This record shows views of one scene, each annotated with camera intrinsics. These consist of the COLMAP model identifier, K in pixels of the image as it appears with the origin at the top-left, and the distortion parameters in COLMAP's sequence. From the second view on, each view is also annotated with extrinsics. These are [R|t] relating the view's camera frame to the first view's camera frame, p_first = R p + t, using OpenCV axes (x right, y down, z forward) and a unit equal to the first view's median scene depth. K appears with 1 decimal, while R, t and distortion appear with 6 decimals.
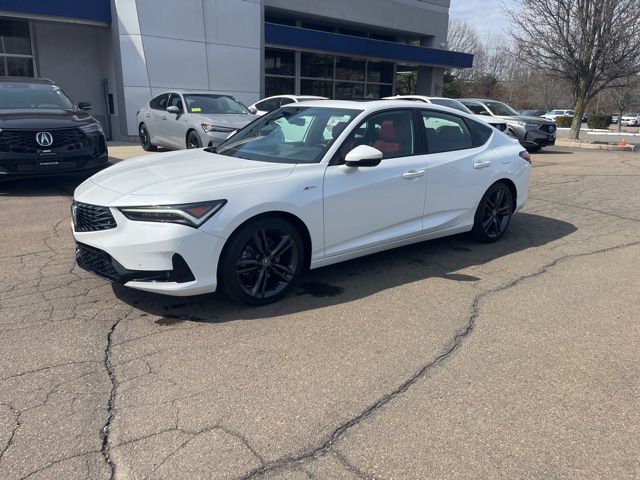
lens RADIAL K [[483.3, 0, 319.4], [0, 483.3, 243.9], [0, 0, 1]] dist [0.075545, -0.096989]
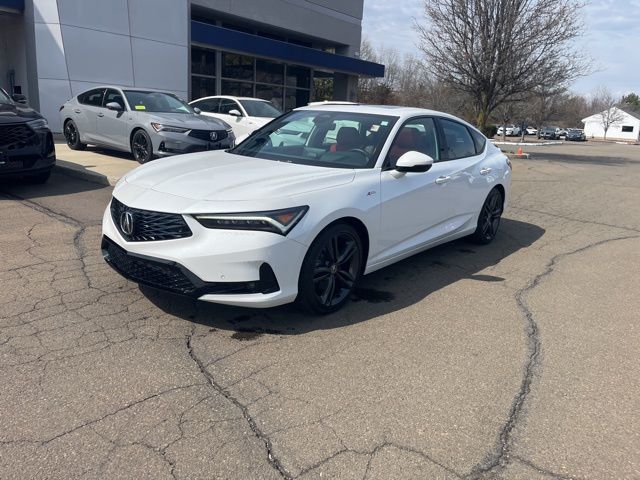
lens RADIAL K [[483.3, 0, 317.7], [0, 483.3, 235.7], [0, 0, 1]] dist [0.075545, -0.096989]
pose [[0.978961, -0.015187, 0.203480, -0.276314], [0.019512, 0.999624, -0.019267, -0.009478], [-0.203111, 0.022832, 0.978890, 0.041564]]
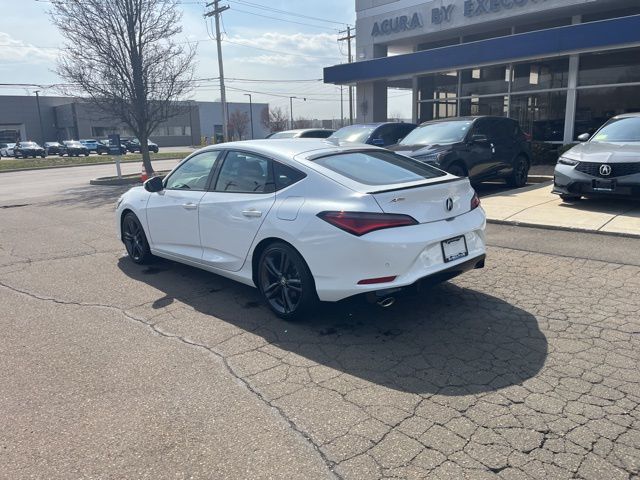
lens RADIAL K [[483.3, 0, 318.2], [0, 483.3, 236.9], [0, 0, 1]] dist [0.075545, -0.096989]
pose [[0.079584, 0.181958, -0.980080, 1.346678], [-0.235102, 0.958889, 0.158933, -0.324592], [0.968707, 0.217770, 0.119091, 1.161538]]
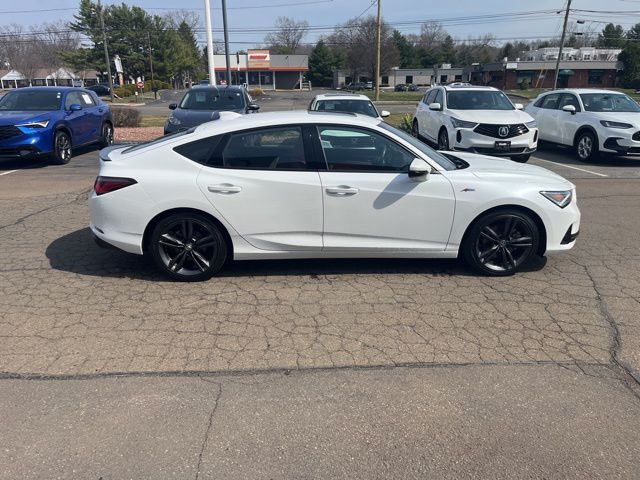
lens RADIAL K [[483.3, 0, 318.9], [0, 483.3, 242.2], [0, 0, 1]] dist [0.075545, -0.096989]
pose [[-0.800528, -0.200122, 0.564895, -0.634736], [0.151286, 0.844589, 0.513598, -0.673436], [-0.579886, 0.496610, -0.645841, 2.048793]]
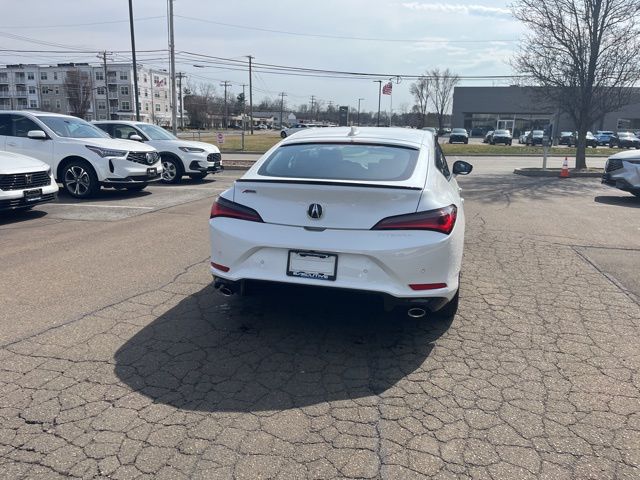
lens RADIAL K [[483.3, 0, 317.7], [0, 483.3, 234.5], [0, 0, 1]] dist [0.075545, -0.096989]
pose [[-0.802822, 0.089010, -0.589538, 0.914416], [-0.197341, 0.893391, 0.403621, -0.558571], [0.562614, 0.440375, -0.699668, 2.010547]]
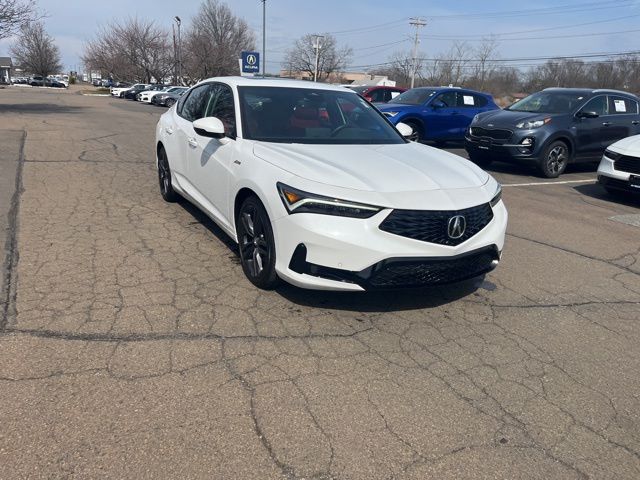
lens RADIAL K [[483.3, 0, 319.7], [0, 483.3, 238.9], [0, 0, 1]] dist [0.075545, -0.096989]
pose [[0.176498, -0.293264, 0.939598, -1.101713], [0.219129, 0.942335, 0.252956, -0.251537], [-0.959599, 0.161247, 0.230583, 0.840244]]
